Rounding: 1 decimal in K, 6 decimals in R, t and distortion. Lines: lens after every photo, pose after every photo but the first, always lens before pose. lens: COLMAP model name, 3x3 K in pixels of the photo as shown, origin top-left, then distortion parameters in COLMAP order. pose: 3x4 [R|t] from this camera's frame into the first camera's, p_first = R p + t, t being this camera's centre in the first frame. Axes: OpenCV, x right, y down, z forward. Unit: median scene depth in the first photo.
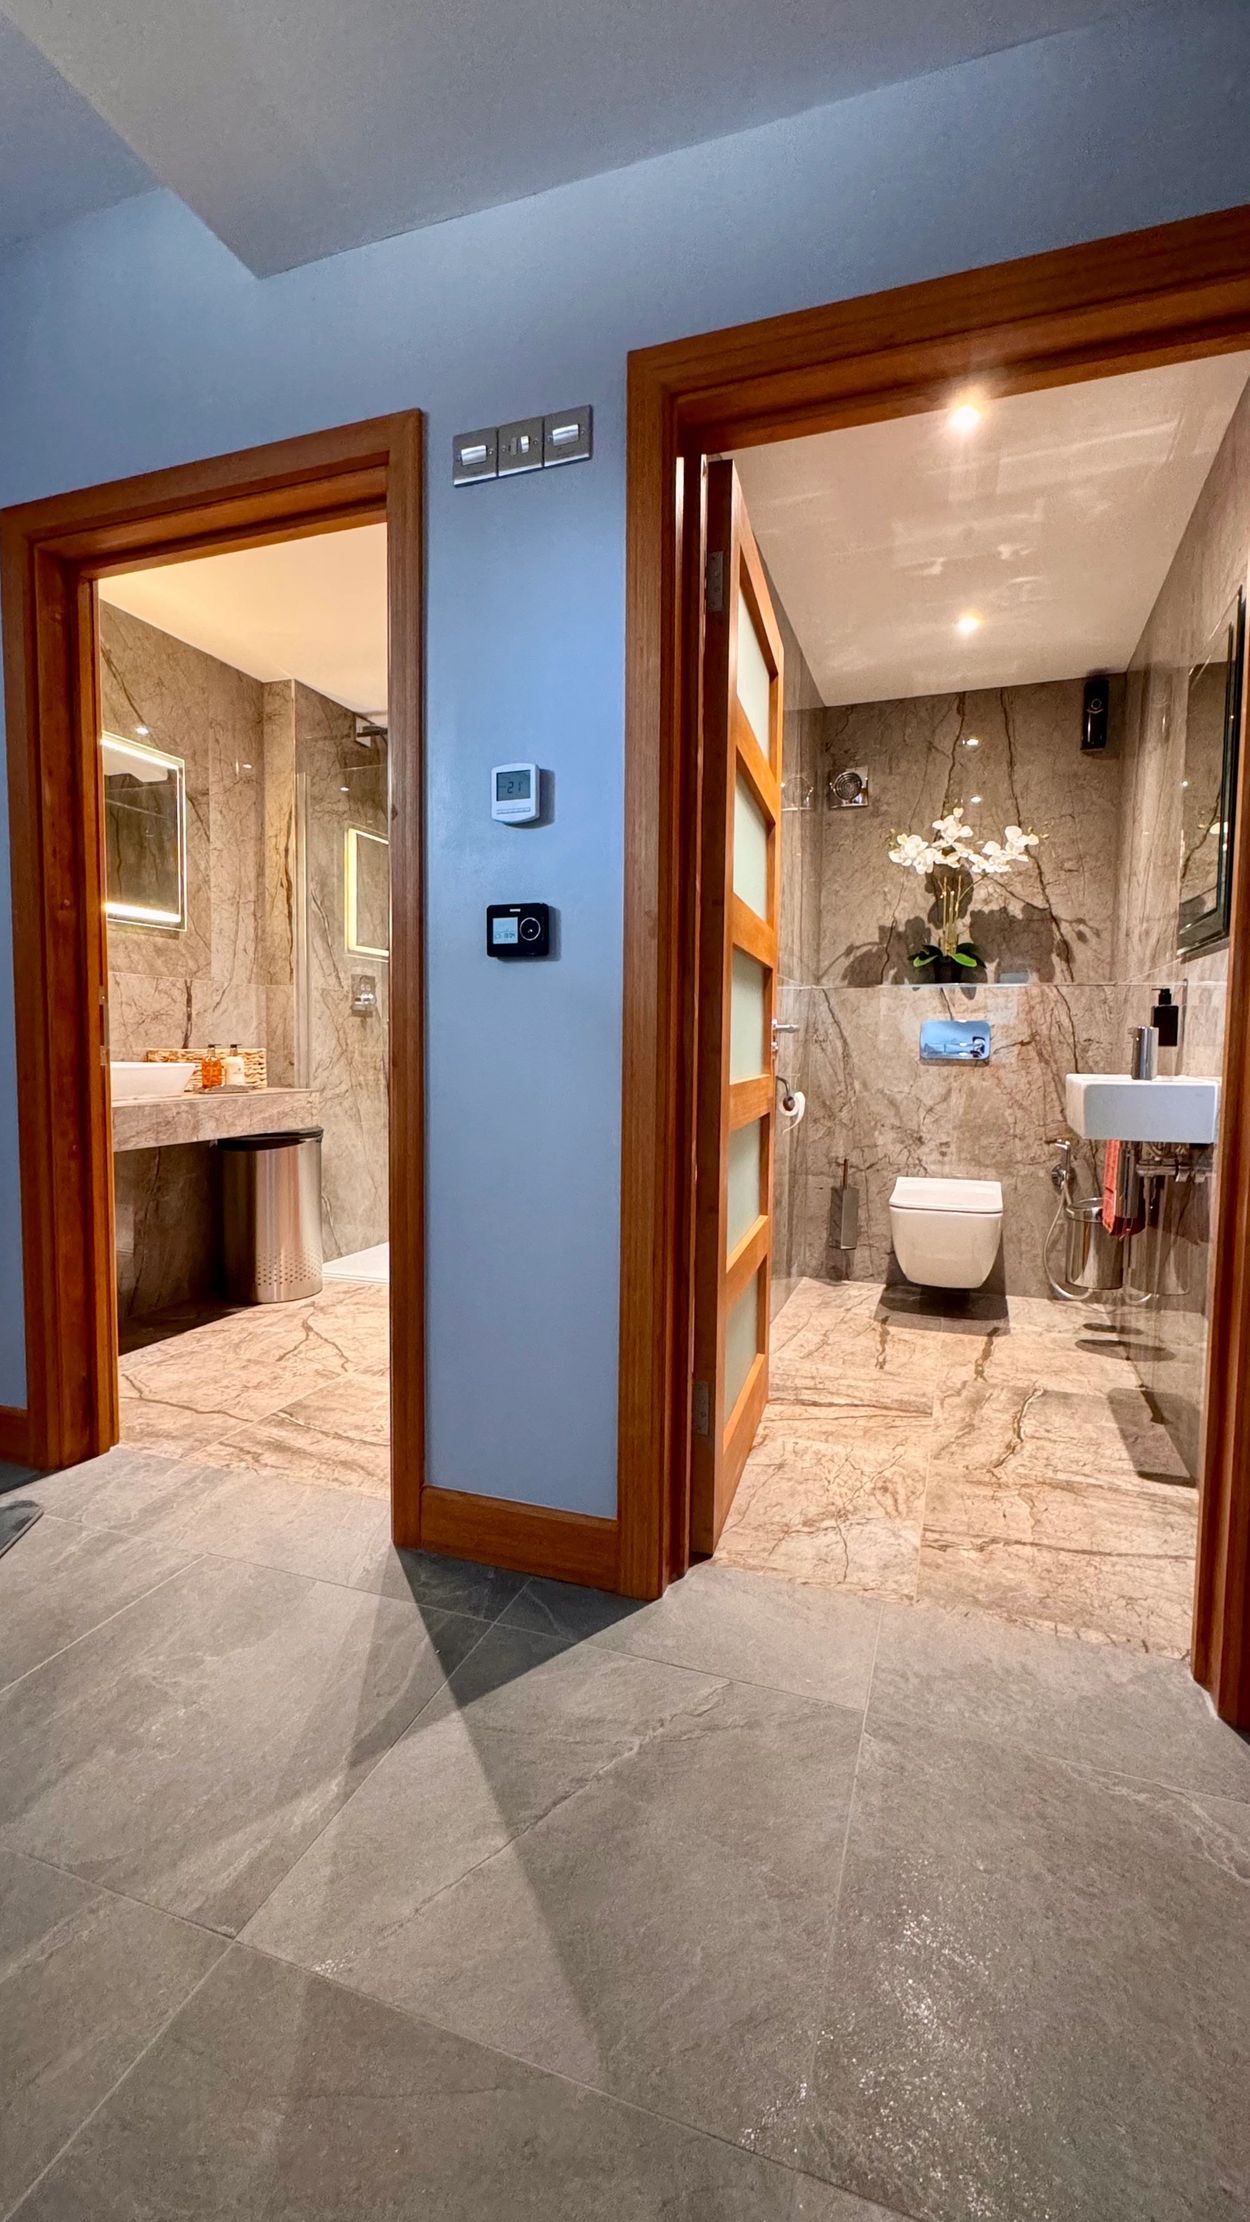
lens RADIAL K [[977.5, 0, 622.4], [0, 977.5, 1108.4], [0, 0, 1]] dist [-0.003819, 0.000012]
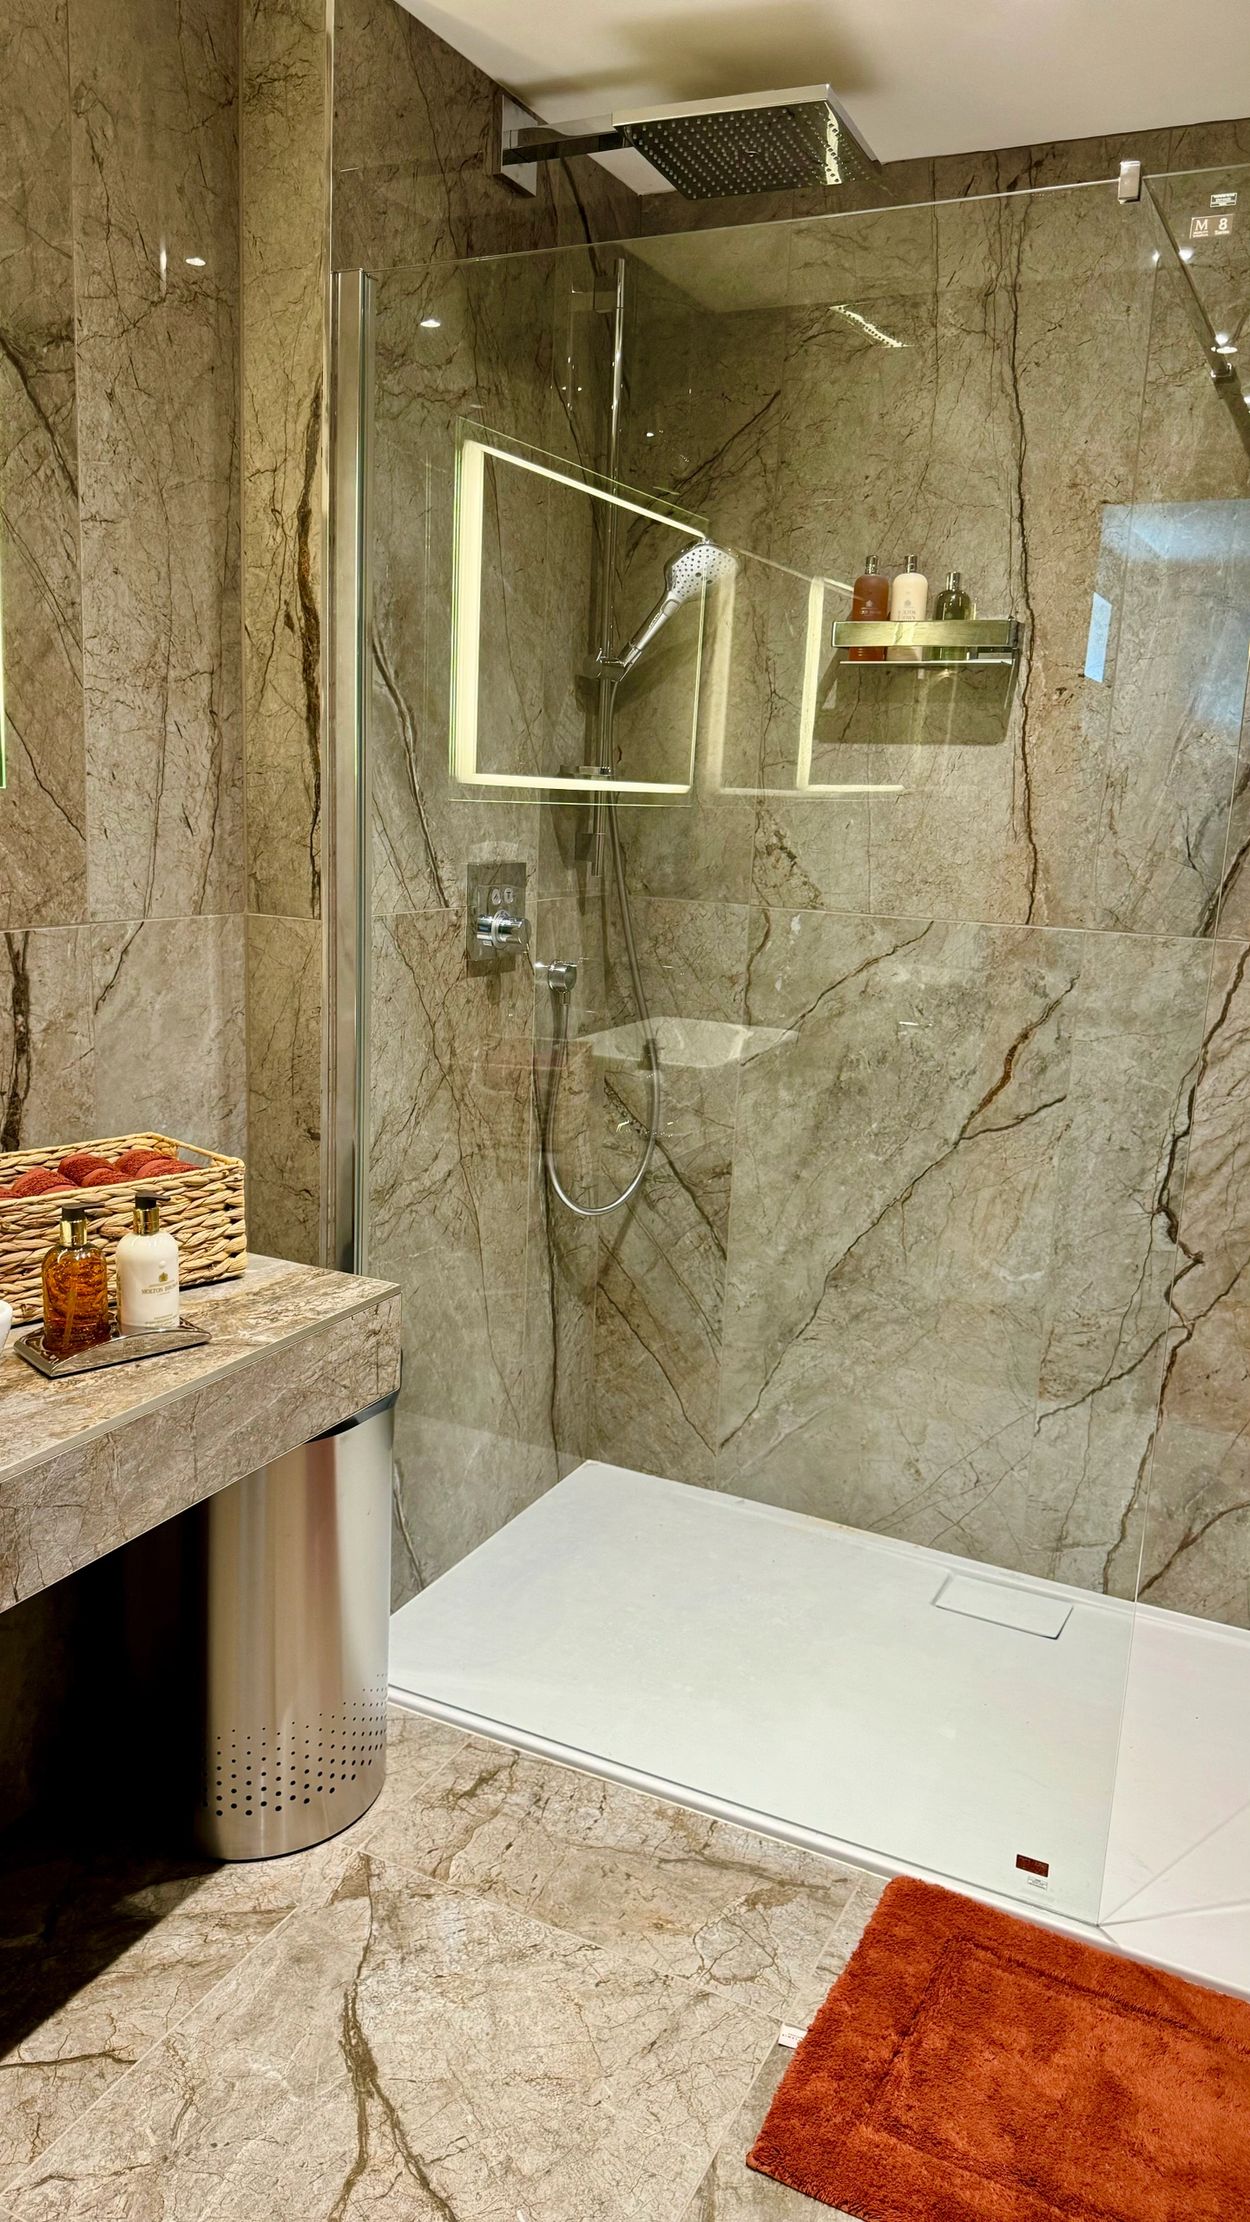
lens RADIAL K [[1582.1, 0, 628.2], [0, 1582.1, 1117.1], [0, 0, 1]] dist [0.022523, -0.020589]
pose [[0.992880, 0.057197, -0.104485, -0.162010], [-0.041452, 0.988255, 0.147081, -0.143310], [0.111670, -0.141703, 0.983590, 0.439525]]
